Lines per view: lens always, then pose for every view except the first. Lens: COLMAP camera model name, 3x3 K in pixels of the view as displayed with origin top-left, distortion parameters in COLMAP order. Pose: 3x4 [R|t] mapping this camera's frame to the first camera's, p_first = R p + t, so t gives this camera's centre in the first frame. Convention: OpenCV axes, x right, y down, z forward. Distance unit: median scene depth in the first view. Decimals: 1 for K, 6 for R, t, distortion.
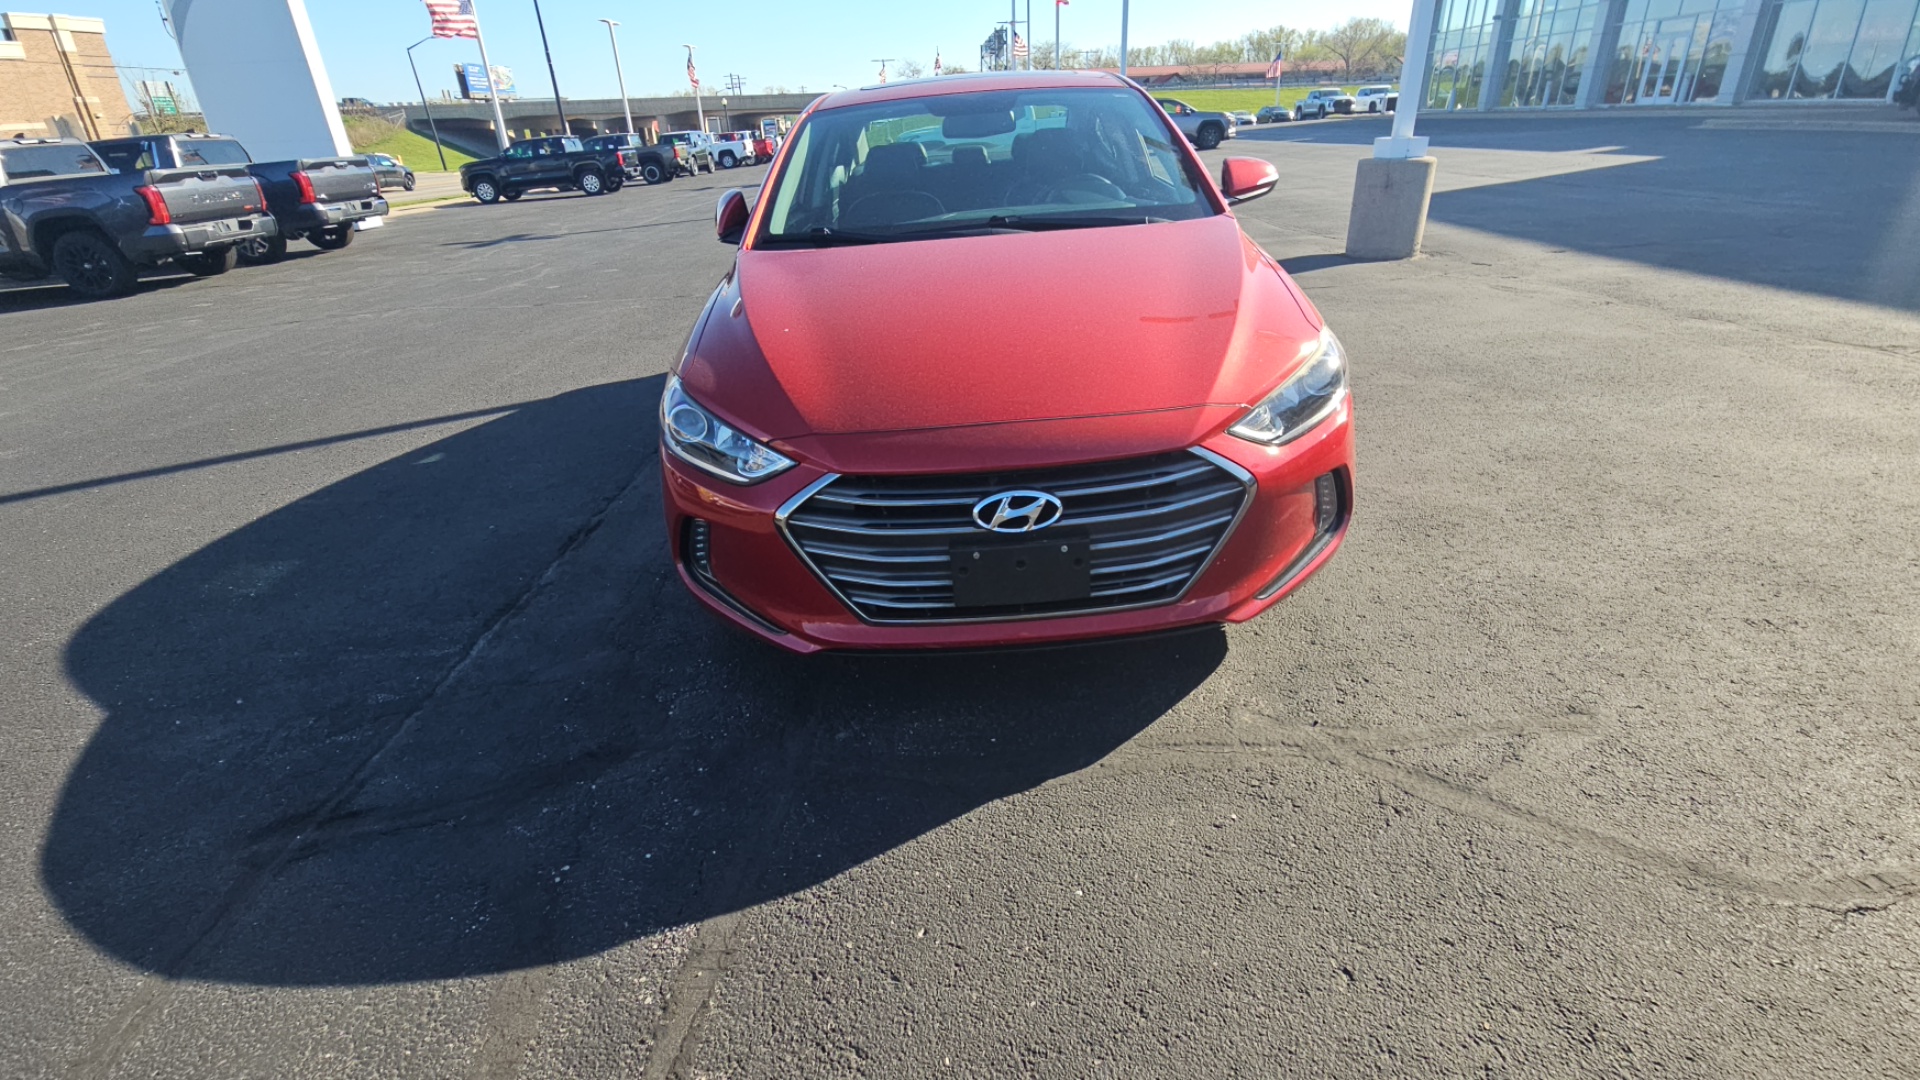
lens RADIAL K [[857.2, 0, 949.5], [0, 857.2, 524.4], [0, 0, 1]] dist [0.004692, -0.006276]
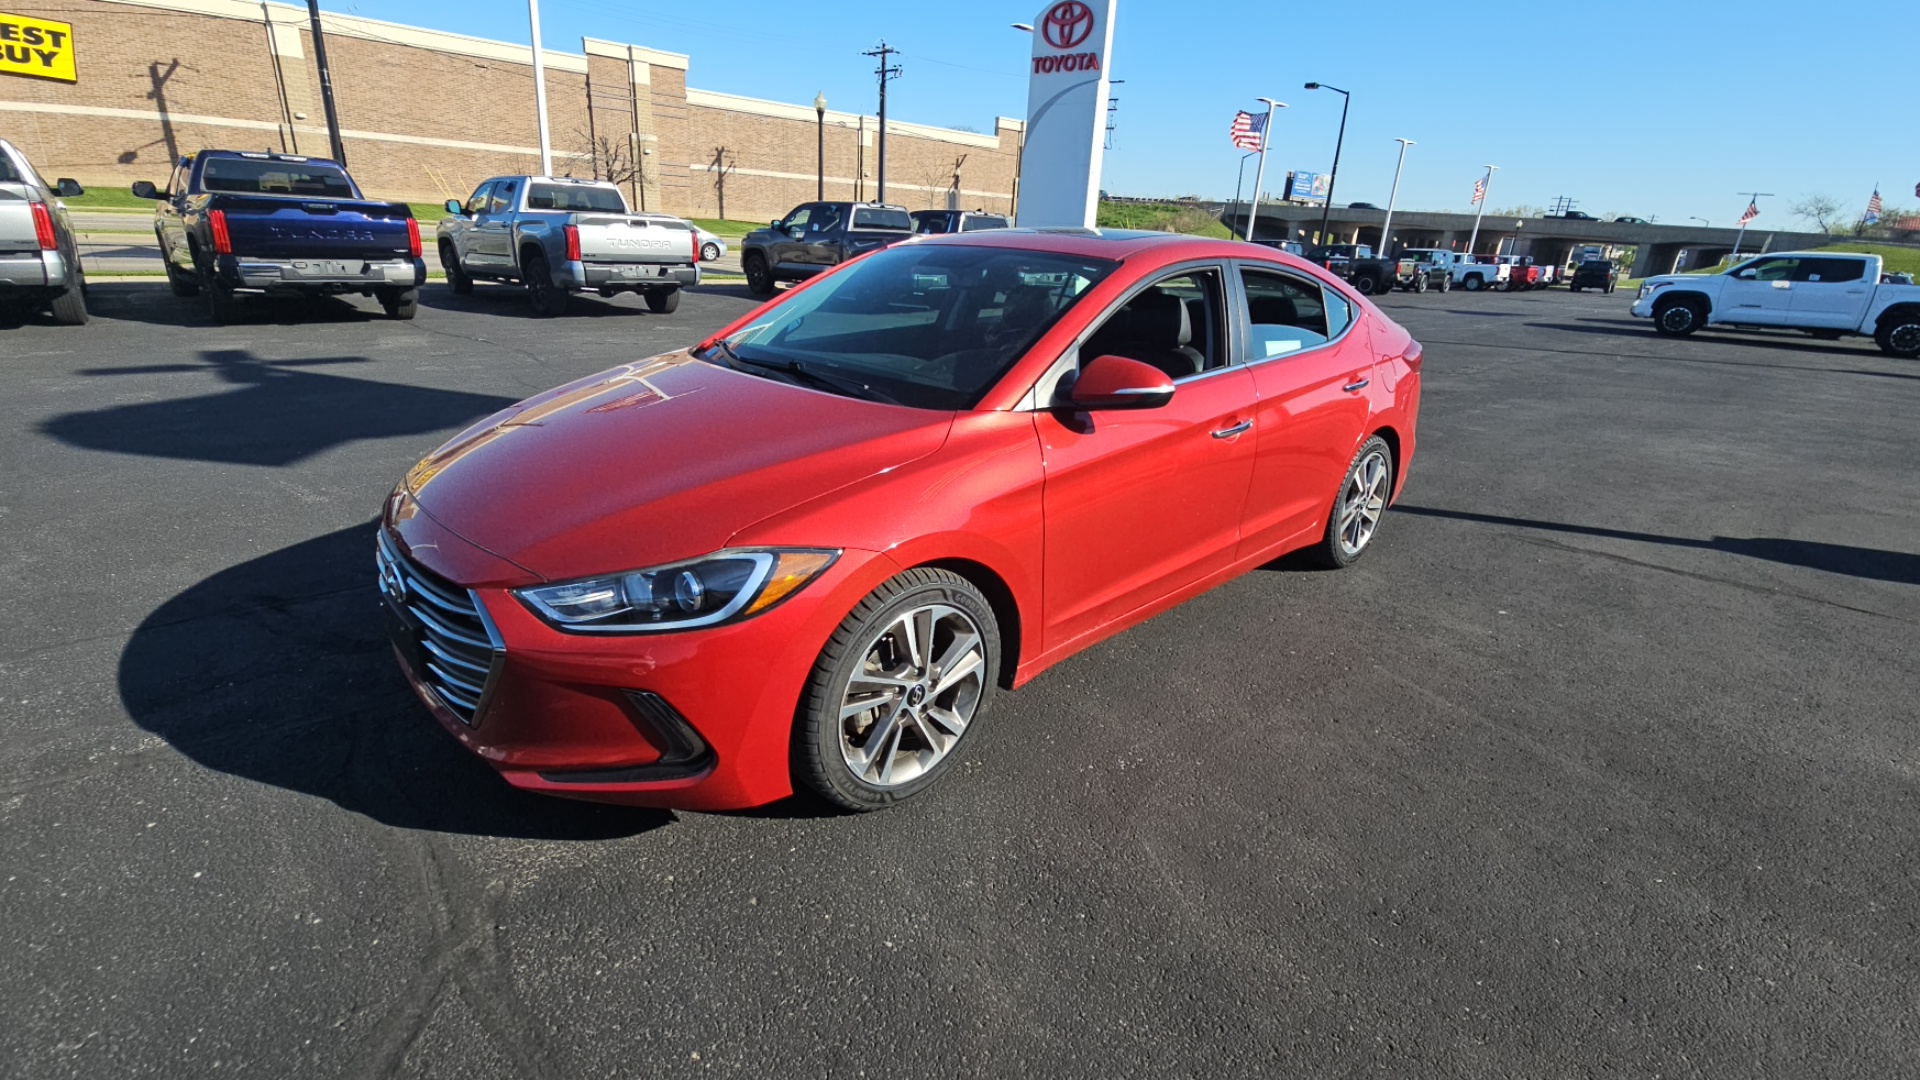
lens RADIAL K [[857.2, 0, 974.1], [0, 857.2, 524.6], [0, 0, 1]] dist [0.004692, -0.006276]
pose [[0.697120, 0.320428, -0.641365, 0.549818], [-0.386392, 0.921450, 0.040378, -0.173562], [0.603924, 0.219670, 0.766173, 0.240989]]
